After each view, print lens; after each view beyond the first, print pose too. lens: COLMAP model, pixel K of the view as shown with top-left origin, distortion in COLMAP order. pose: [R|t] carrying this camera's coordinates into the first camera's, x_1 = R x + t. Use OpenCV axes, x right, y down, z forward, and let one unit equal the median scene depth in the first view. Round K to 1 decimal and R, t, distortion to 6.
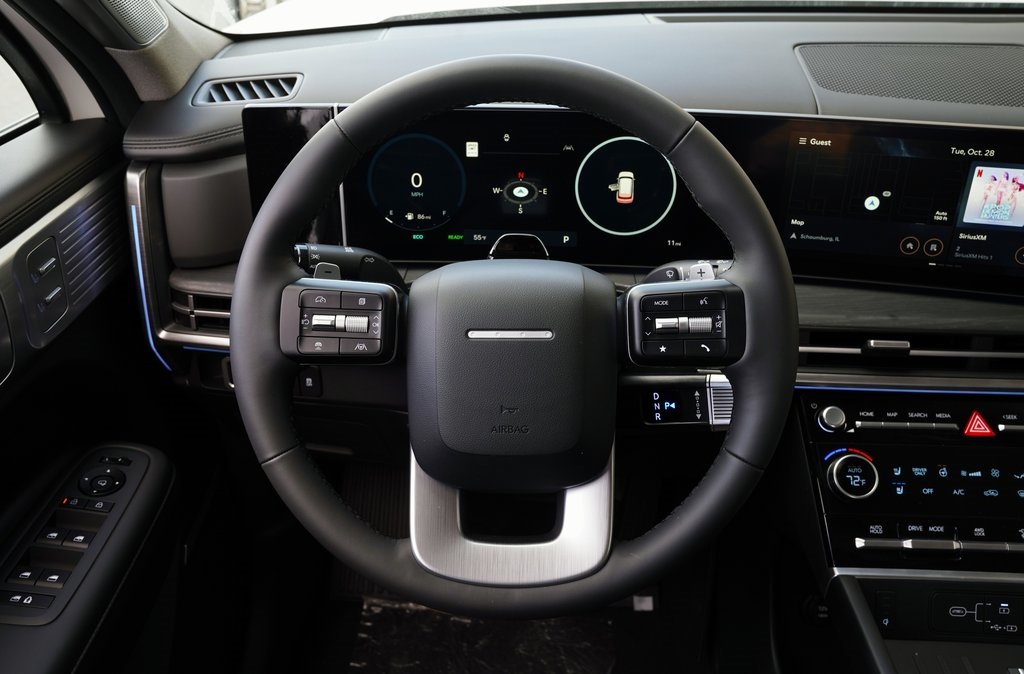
lens RADIAL K [[887.1, 0, 505.8], [0, 887.1, 330.3], [0, 0, 1]] dist [-0.064793, 0.106105]
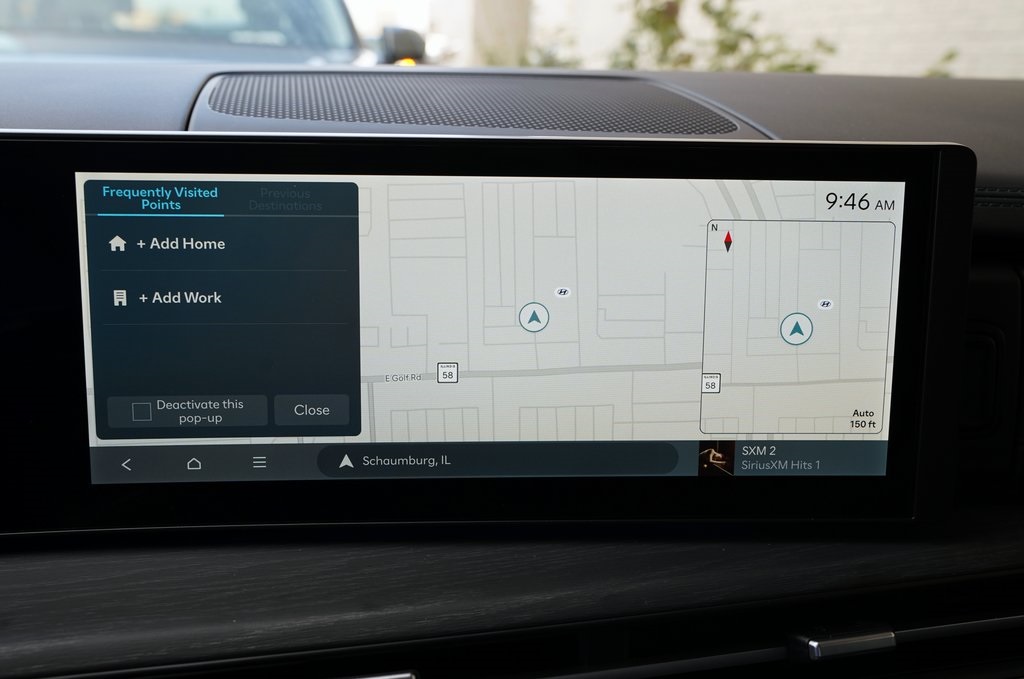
lens RADIAL K [[944.1, 0, 511.3], [0, 944.1, 333.8], [0, 0, 1]] dist [0.003149, 0.000000]
pose [[0.966759, -0.060634, 0.248397, 0.406918], [0.122998, 0.961973, -0.243886, -0.023971], [-0.224163, 0.266331, 0.937453, 0.567056]]
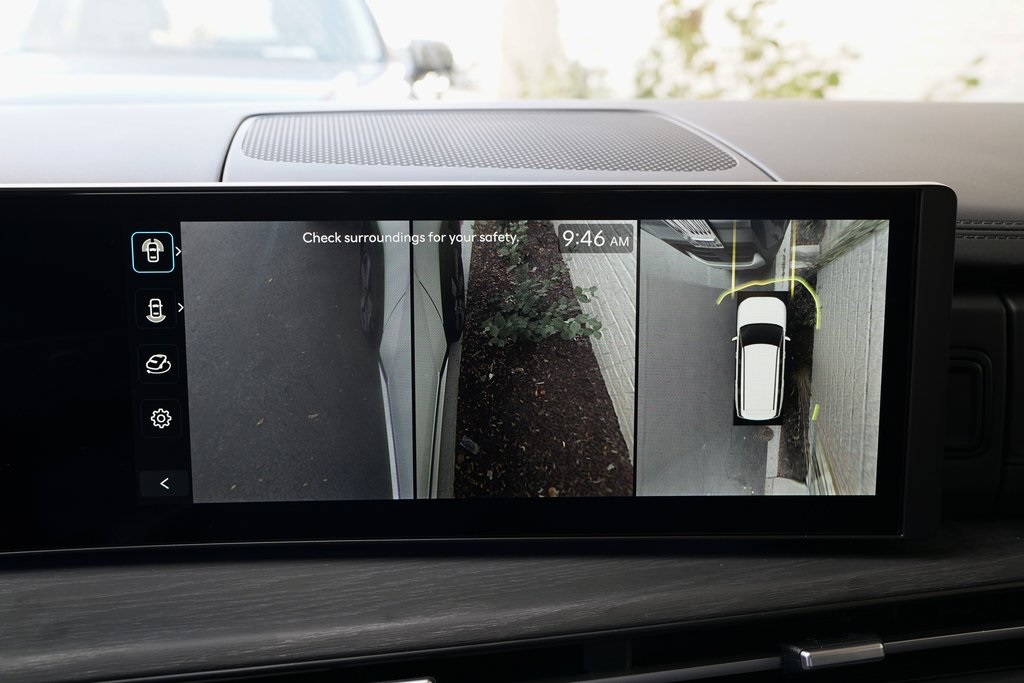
lens RADIAL K [[944.1, 0, 508.6], [0, 944.1, 330.8], [0, 0, 1]] dist [0.003149, 0.000000]
pose [[0.974622, -0.065709, 0.213995, 0.410207], [0.120515, 0.959608, -0.254223, -0.027805], [-0.188647, 0.273561, 0.943174, 0.526531]]
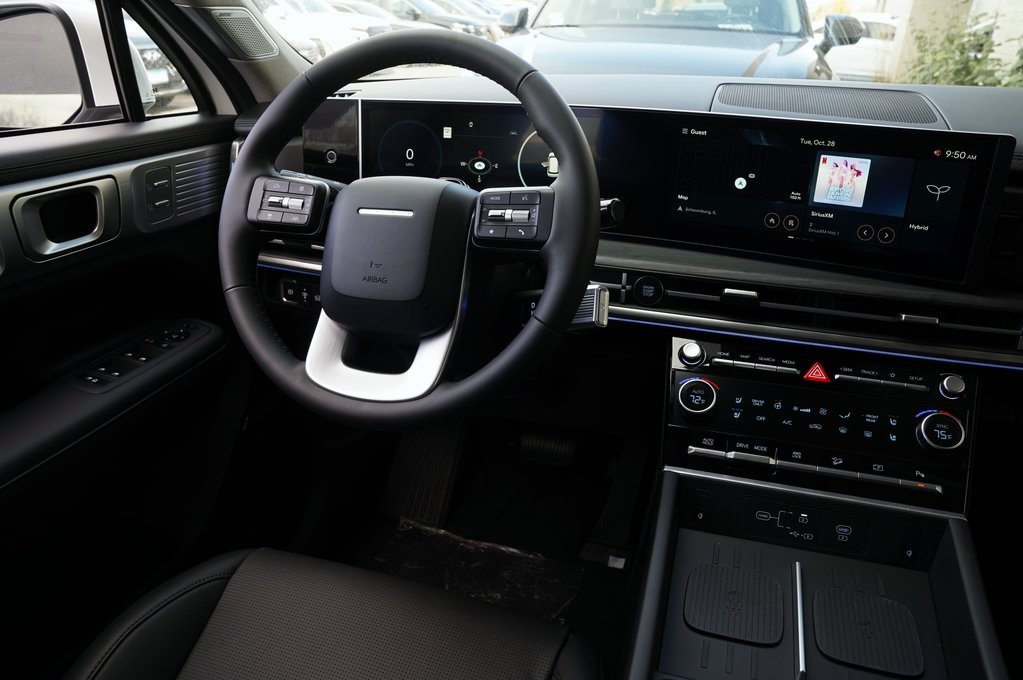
lens RADIAL K [[712.4, 0, 512.4], [0, 712.4, 340.1], [0, 0, 1]] dist [-0.122362, 0.072186]
pose [[0.962360, 0.109634, -0.248685, 0.383065], [-0.139414, 0.984605, -0.105435, 0.225503], [0.233297, 0.136136, 0.962829, 0.006060]]
